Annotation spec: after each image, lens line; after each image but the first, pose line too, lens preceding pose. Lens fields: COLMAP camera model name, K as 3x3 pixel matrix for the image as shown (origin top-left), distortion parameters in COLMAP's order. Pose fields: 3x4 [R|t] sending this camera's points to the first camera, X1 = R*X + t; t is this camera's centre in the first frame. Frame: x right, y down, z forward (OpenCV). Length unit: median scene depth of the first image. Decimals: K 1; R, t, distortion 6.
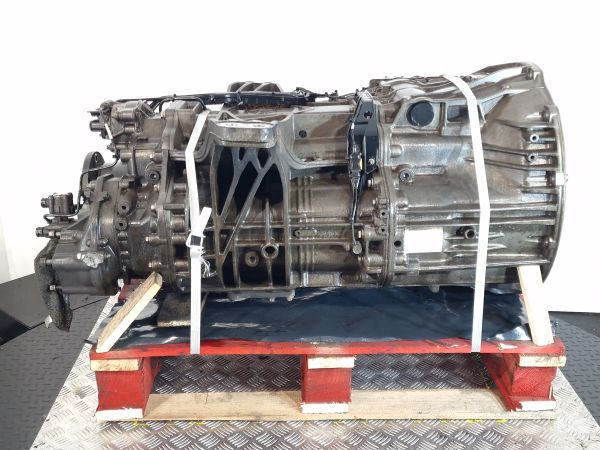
lens RADIAL K [[698.4, 0, 300.0], [0, 698.4, 225.0], [0, 0, 1]] dist [0.012026, -0.004353]
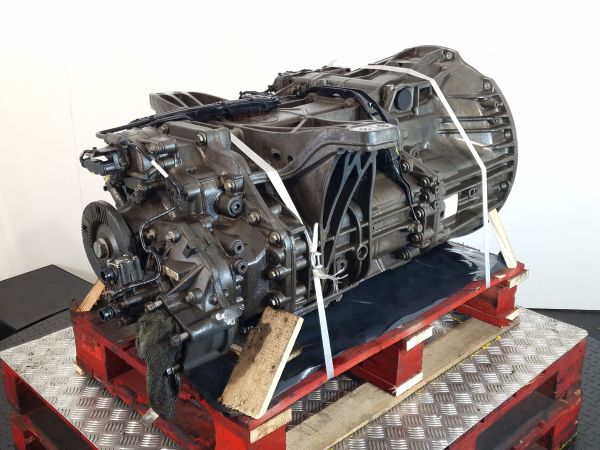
lens RADIAL K [[698.4, 0, 300.0], [0, 698.4, 225.0], [0, 0, 1]] dist [0.012026, -0.004353]
pose [[0.736659, -0.242887, 0.631141, -0.725189], [0.237349, 0.966766, 0.095018, -0.114702], [-0.633245, 0.079804, 0.769826, 0.282933]]
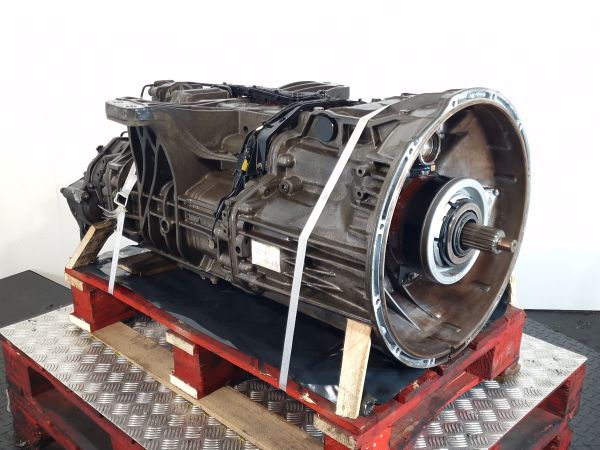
lens RADIAL K [[698.4, 0, 300.0], [0, 698.4, 225.0], [0, 0, 1]] dist [0.012026, -0.004353]
pose [[0.707416, 0.245463, -0.662805, 0.829009], [-0.250548, 0.963951, 0.089578, -0.114178], [0.660899, 0.102695, 0.743415, 0.323449]]
